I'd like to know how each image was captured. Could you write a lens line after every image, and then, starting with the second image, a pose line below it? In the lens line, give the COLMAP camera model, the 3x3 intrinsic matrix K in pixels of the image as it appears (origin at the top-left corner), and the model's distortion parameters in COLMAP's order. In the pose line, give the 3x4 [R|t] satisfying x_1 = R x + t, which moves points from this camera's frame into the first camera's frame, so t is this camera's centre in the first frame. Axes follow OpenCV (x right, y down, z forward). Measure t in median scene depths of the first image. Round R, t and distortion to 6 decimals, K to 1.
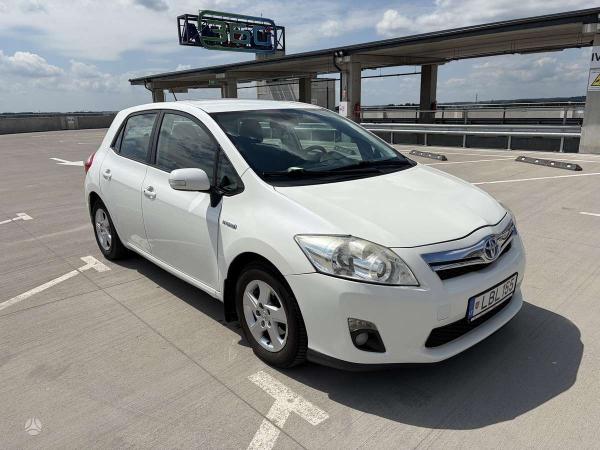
lens RADIAL K [[471.1, 0, 300.0], [0, 471.1, 225.0], [0, 0, 1]] dist [0.028740, -0.007213]
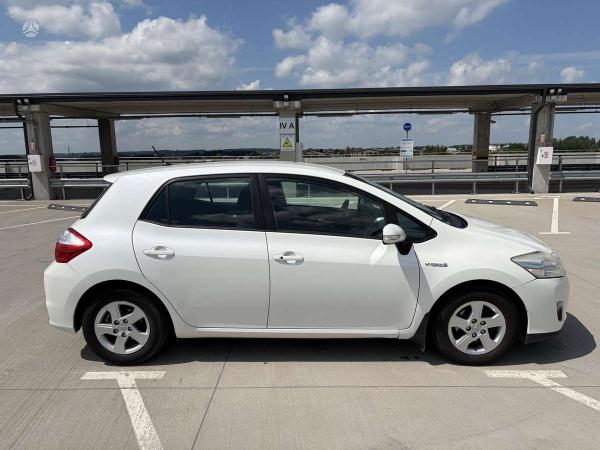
lens RADIAL K [[471.5, 0, 300.0], [0, 471.5, 225.0], [0, 0, 1]] dist [0.056402, -0.070232]
pose [[0.662415, -0.107192, 0.741429, -0.495787], [0.184036, 0.982665, -0.022355, -0.053882], [-0.726180, 0.151258, 0.670659, 0.162699]]
